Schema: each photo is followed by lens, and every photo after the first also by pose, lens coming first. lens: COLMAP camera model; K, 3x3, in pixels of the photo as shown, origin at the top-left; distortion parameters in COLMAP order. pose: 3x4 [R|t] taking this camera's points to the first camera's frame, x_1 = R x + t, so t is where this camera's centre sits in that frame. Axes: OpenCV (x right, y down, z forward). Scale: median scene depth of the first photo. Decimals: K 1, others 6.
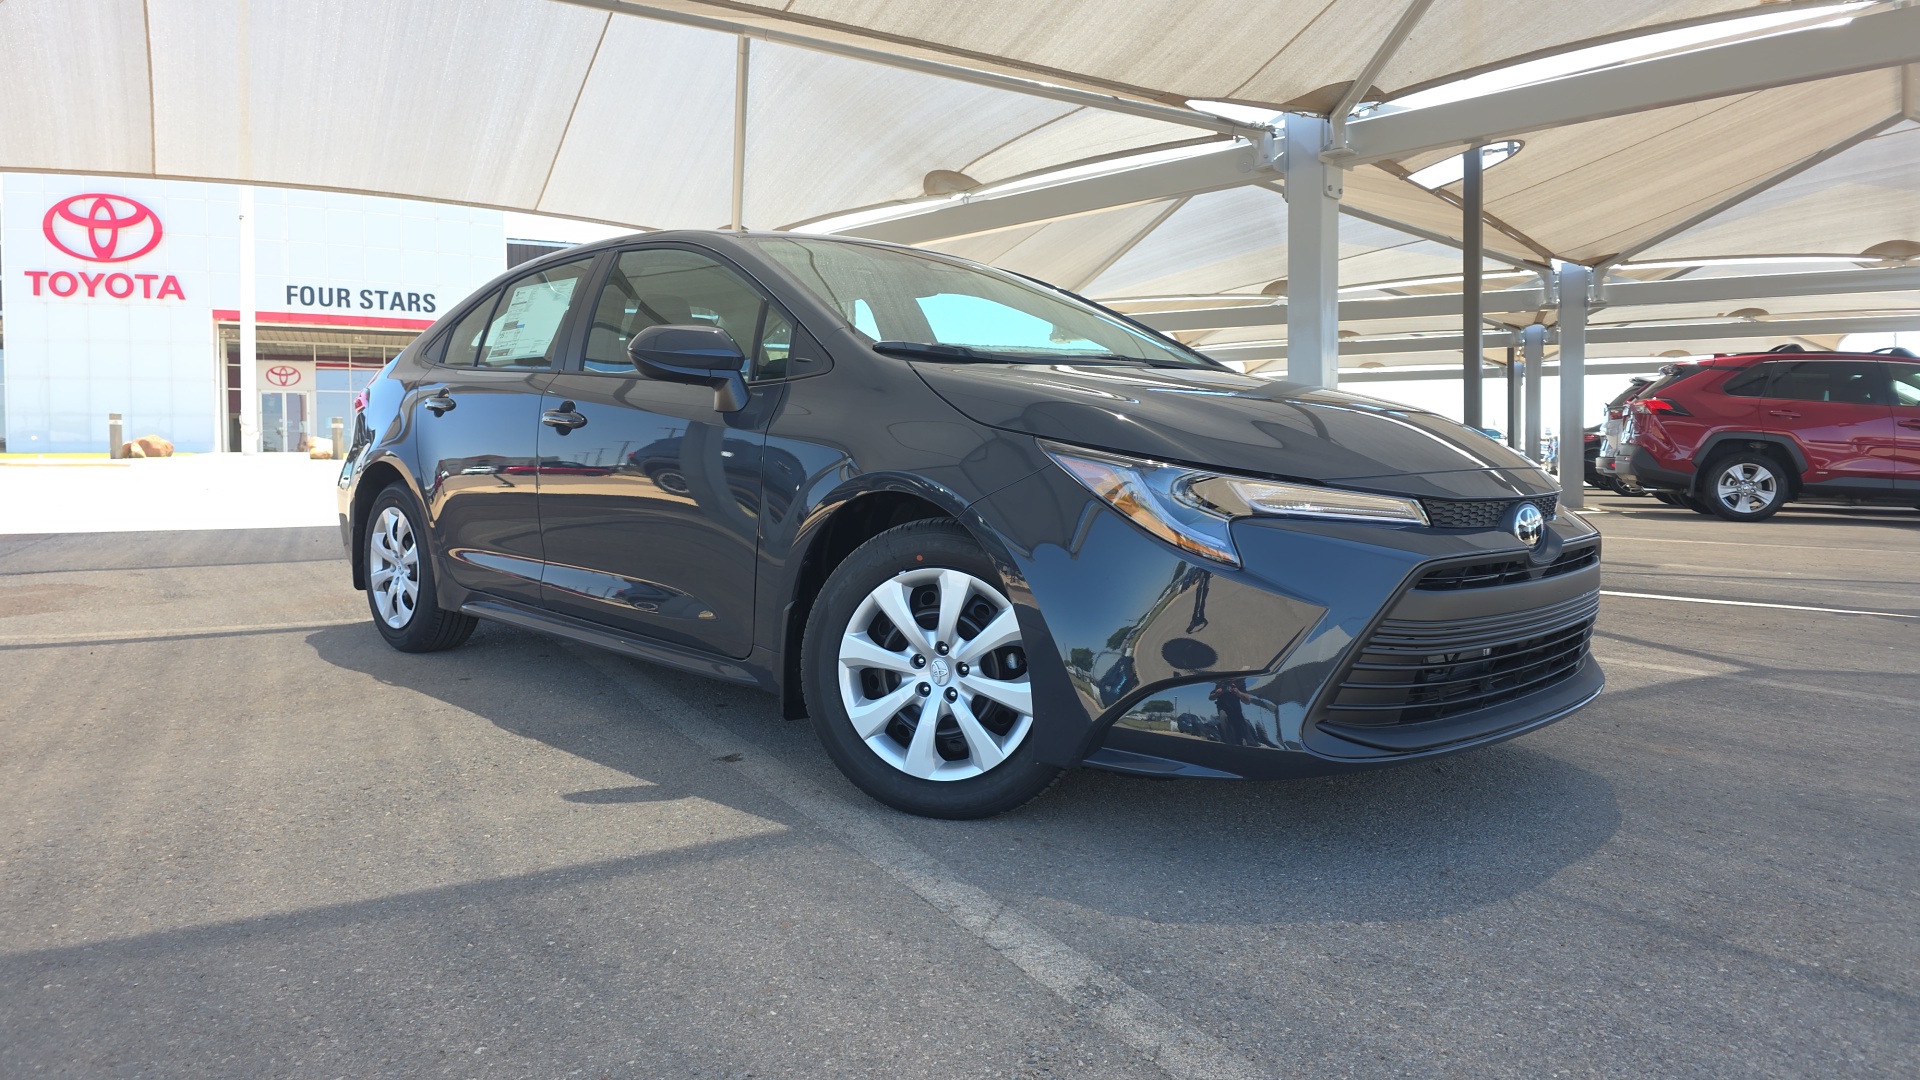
lens RADIAL K [[1302.8, 0, 925.2], [0, 1302.8, 526.7], [0, 0, 1]] dist [0.061286, -0.054625]
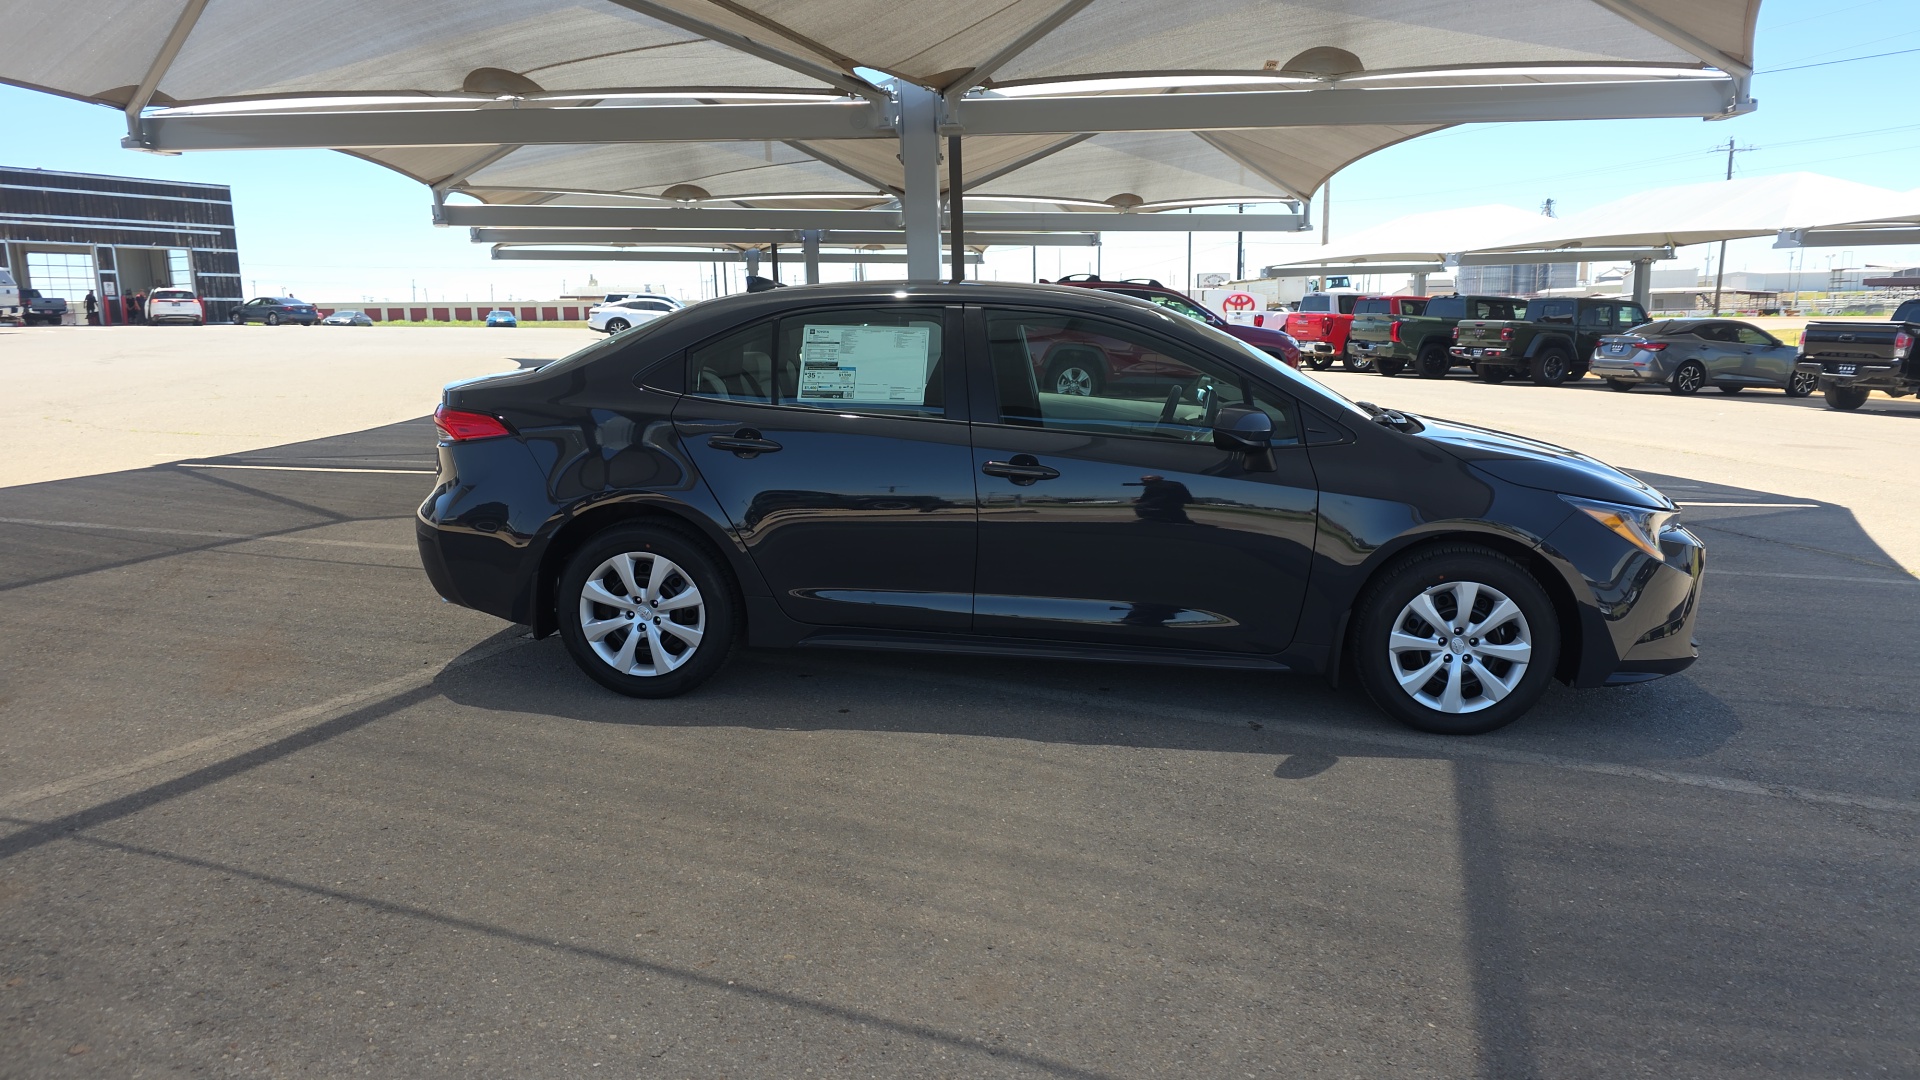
lens RADIAL K [[1277.0, 0, 1054.1], [0, 1277.0, 591.2], [0, 0, 1]] dist [0.007150, -0.002009]
pose [[0.738936, -0.140261, 0.659015, -0.351897], [0.031912, 0.984280, 0.173706, -0.061205], [-0.673019, -0.107327, 0.731796, 0.056389]]
